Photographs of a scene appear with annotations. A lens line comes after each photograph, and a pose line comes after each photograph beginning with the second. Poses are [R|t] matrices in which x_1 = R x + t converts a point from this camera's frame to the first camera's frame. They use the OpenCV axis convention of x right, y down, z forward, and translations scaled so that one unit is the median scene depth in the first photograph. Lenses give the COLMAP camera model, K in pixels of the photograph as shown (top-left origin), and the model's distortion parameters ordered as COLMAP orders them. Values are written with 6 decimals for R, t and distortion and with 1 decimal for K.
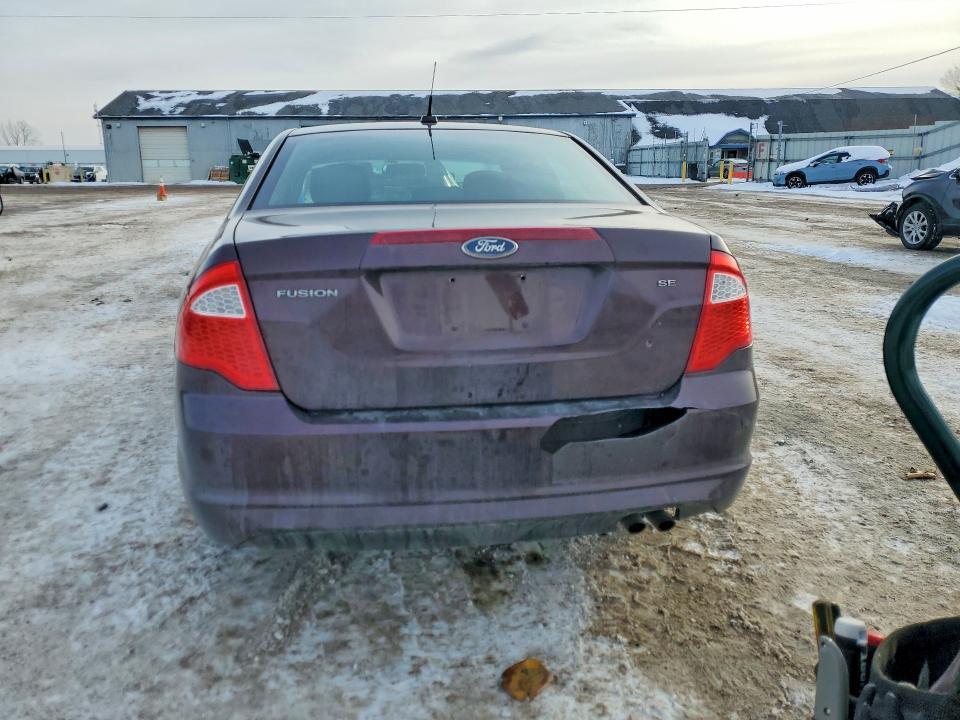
lens RADIAL K [[765.4, 0, 481.4], [0, 765.4, 357.9], [0, 0, 1]] dist [0.005115, 0.007977]
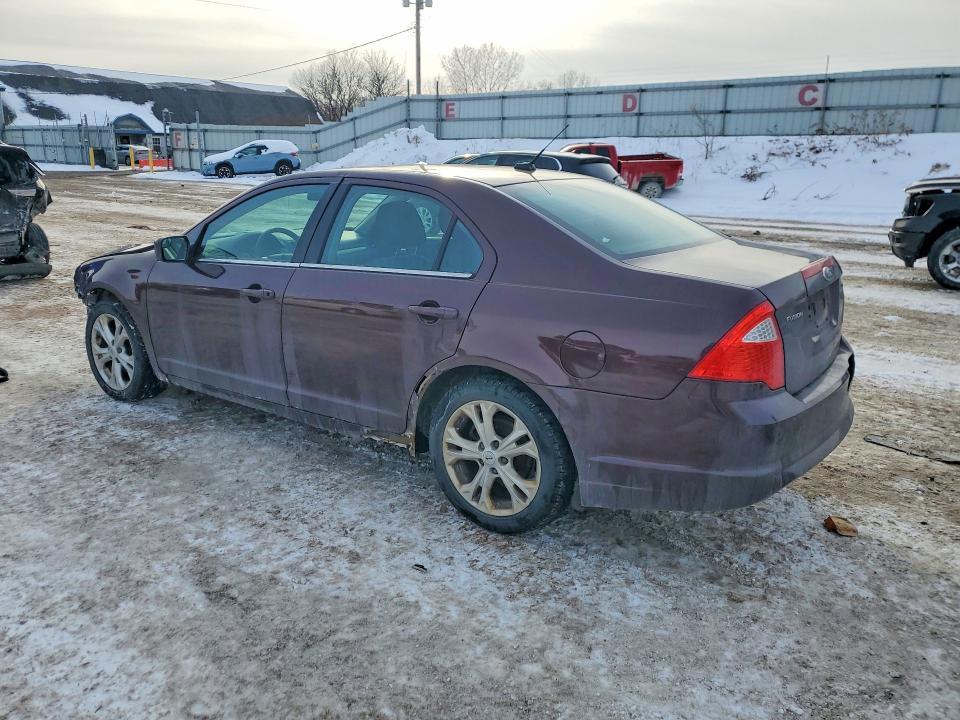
lens RADIAL K [[765.4, 0, 475.4], [0, 765.4, 363.7], [0, 0, 1]] dist [0.005115, 0.007977]
pose [[0.679631, -0.171168, 0.713305, -0.145743], [0.148387, 0.984372, 0.094833, -0.019261], [-0.718389, 0.041394, 0.694408, 0.034269]]
